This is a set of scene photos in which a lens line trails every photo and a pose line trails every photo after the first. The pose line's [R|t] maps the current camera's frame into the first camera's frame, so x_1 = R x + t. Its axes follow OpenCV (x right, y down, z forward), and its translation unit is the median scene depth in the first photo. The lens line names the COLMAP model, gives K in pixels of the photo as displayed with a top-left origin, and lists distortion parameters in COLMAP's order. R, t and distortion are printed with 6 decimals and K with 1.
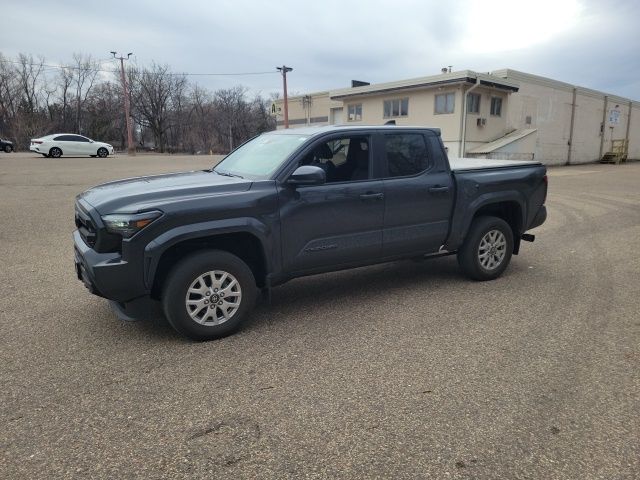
lens RADIAL K [[476.2, 0, 317.8], [0, 476.2, 241.1], [0, 0, 1]] dist [0.051600, -0.034401]
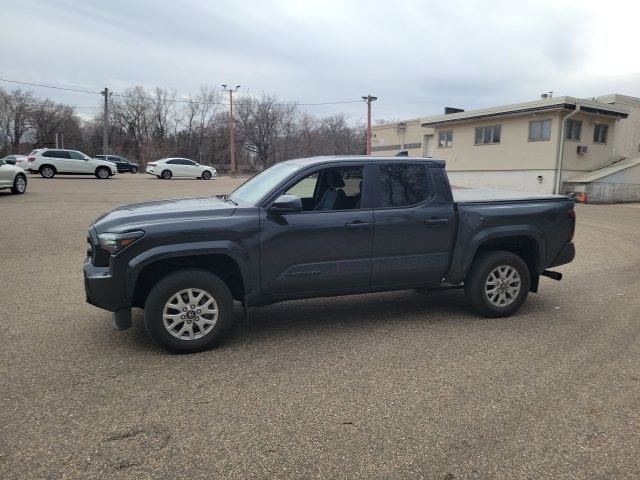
lens RADIAL K [[476.1, 0, 326.3], [0, 476.1, 228.1], [0, 0, 1]] dist [0.050895, -0.028460]
pose [[0.980428, 0.039919, -0.192790, 0.201192], [-0.054521, 0.995982, -0.071039, -0.009732], [0.189180, 0.080160, 0.978665, -0.010470]]
